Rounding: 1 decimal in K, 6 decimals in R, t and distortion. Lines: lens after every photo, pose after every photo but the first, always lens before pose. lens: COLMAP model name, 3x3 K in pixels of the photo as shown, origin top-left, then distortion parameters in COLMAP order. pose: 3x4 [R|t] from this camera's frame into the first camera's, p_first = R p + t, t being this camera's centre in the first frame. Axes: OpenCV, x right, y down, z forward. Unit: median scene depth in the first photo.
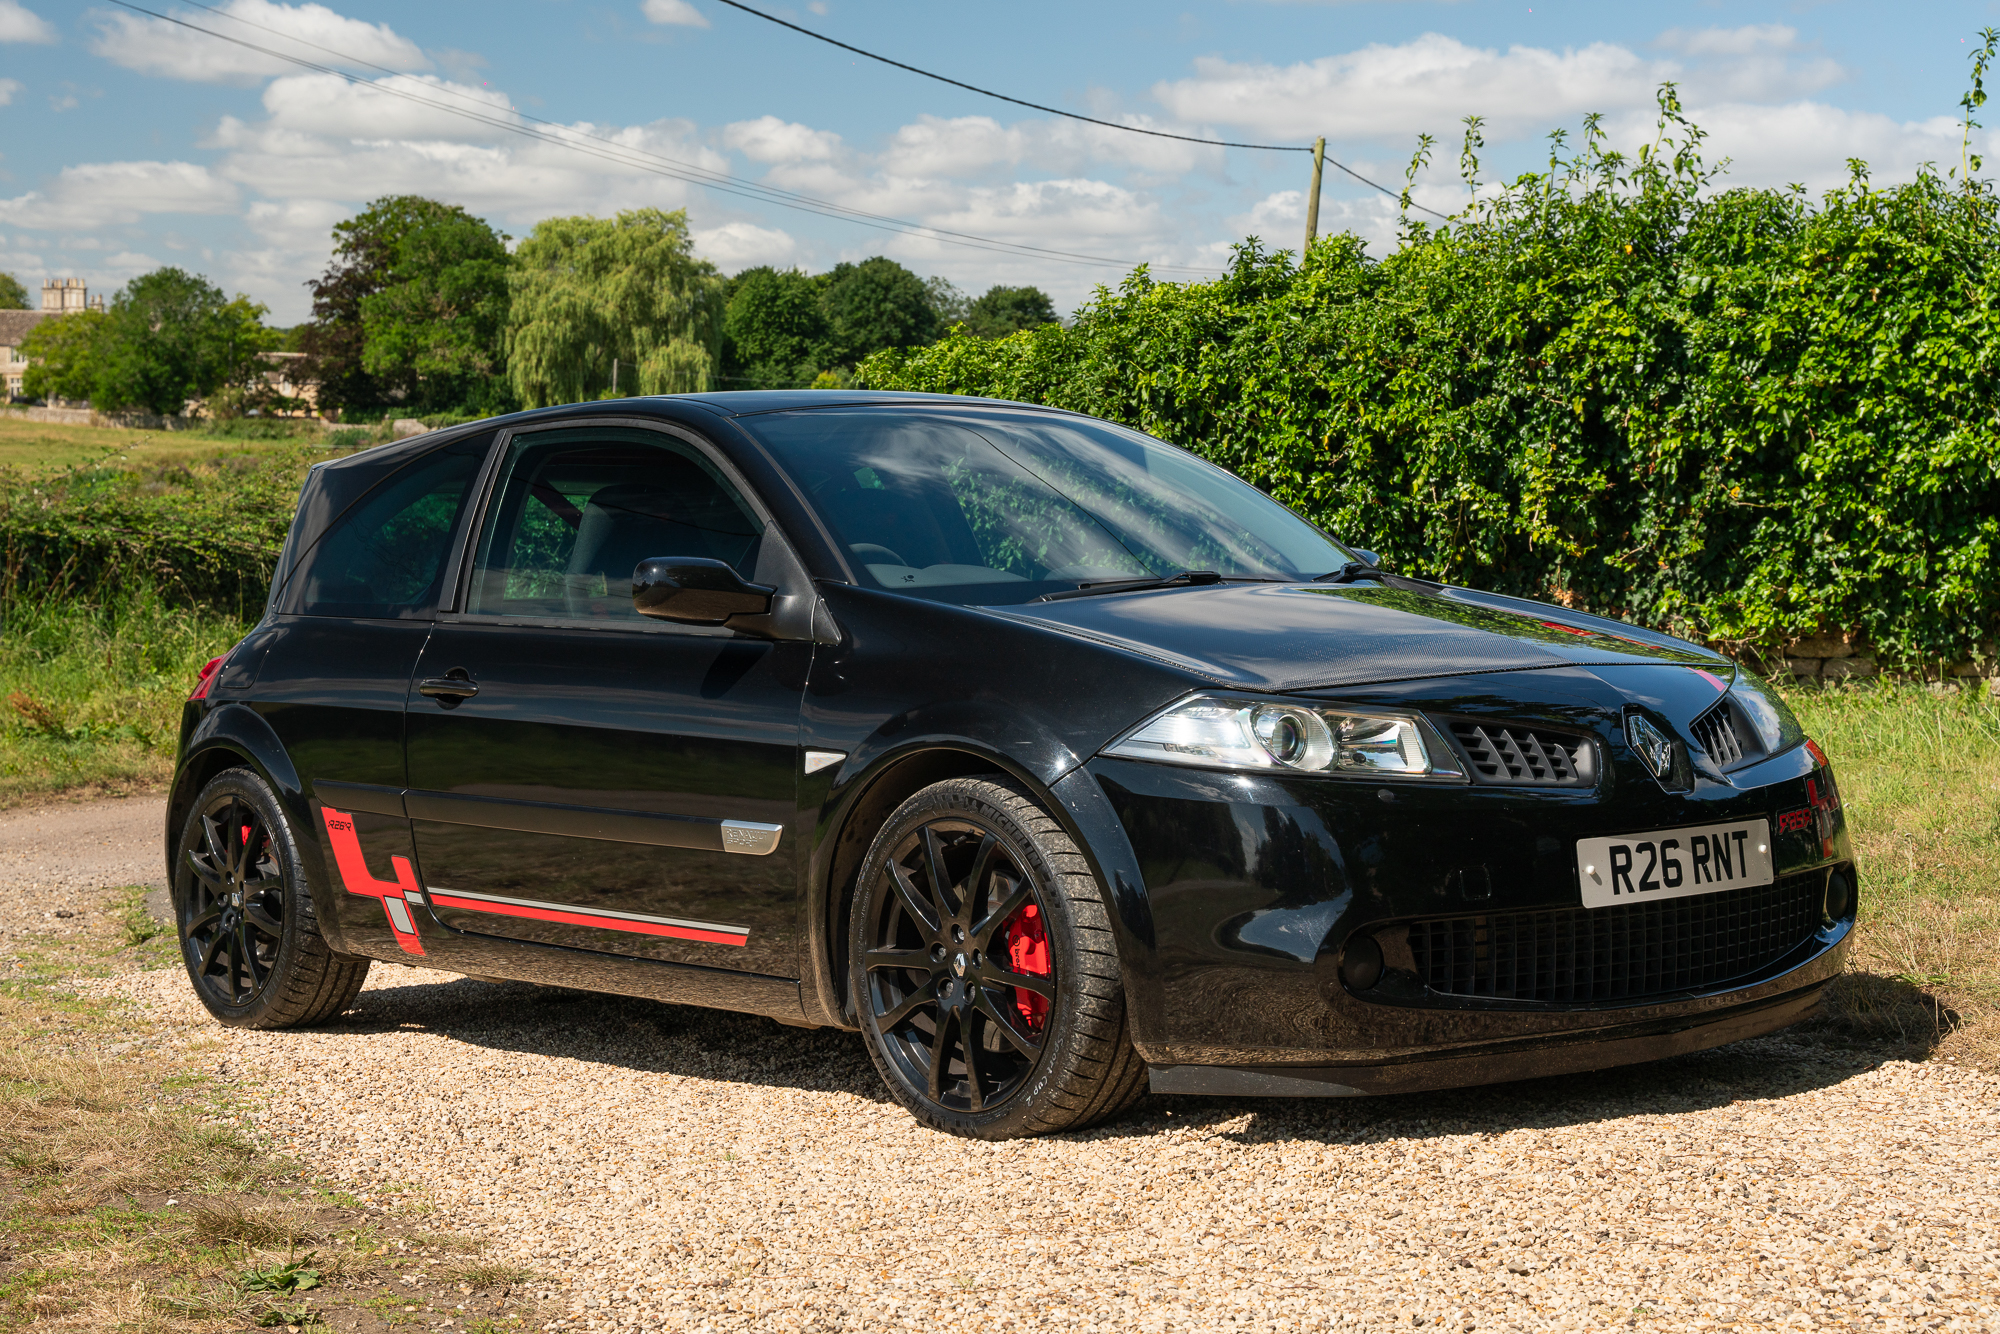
lens RADIAL K [[3712.9, 0, 1000.0], [0, 3712.9, 667.0], [0, 0, 1]] dist [0.005022, -0.164871]
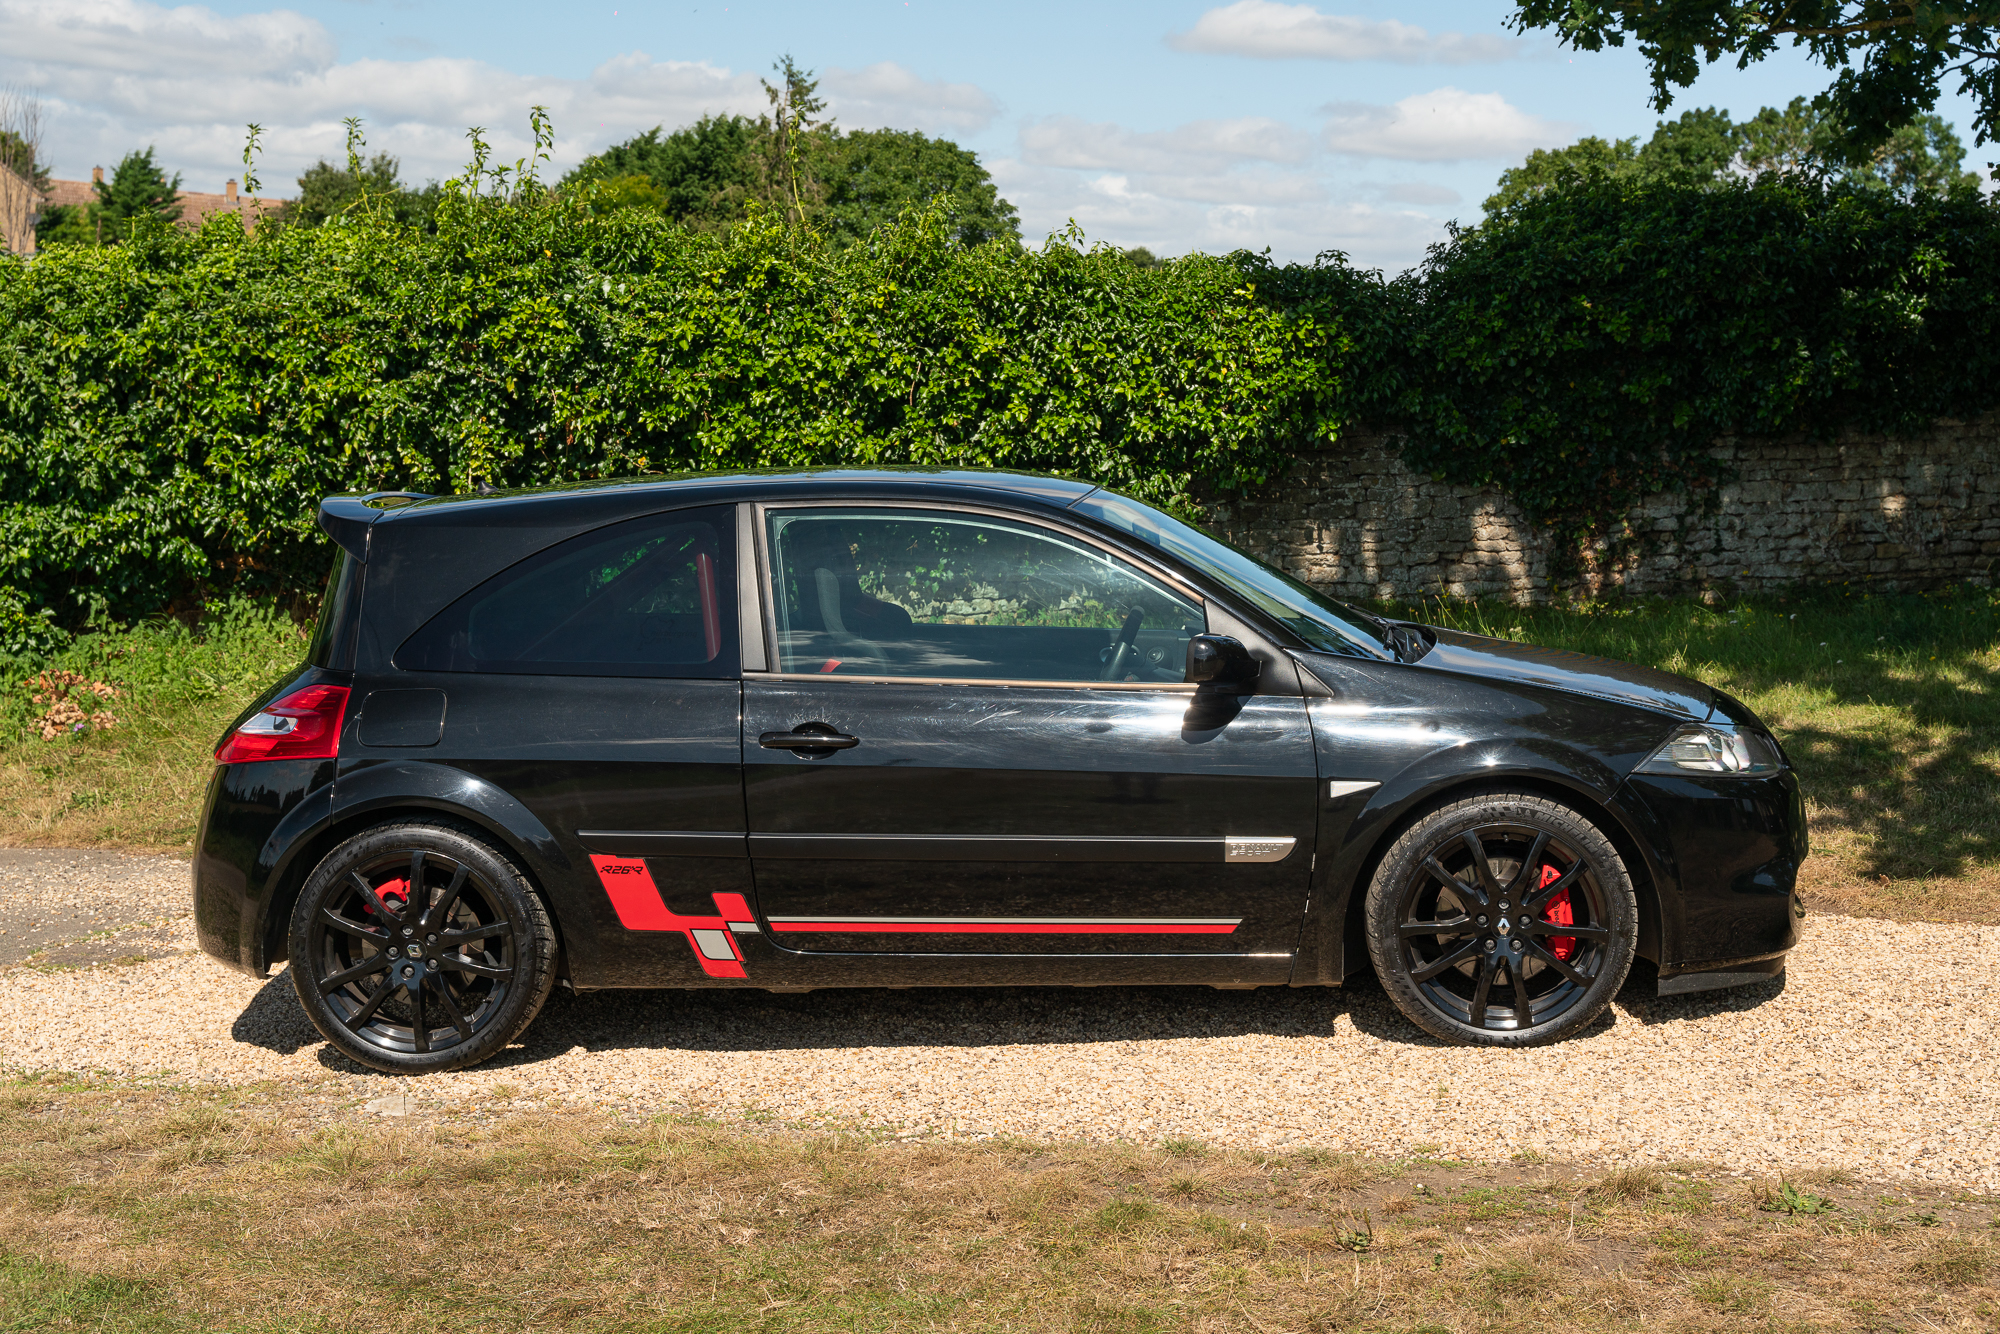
lens RADIAL K [[3712.9, 0, 1000.0], [0, 3712.9, 667.0], [0, 0, 1]] dist [0.005022, -0.164871]
pose [[0.522654, -0.065598, 0.850018, -0.775891], [-0.004969, 0.996784, 0.079980, -0.077305], [-0.852531, -0.046025, 0.520647, 0.259538]]
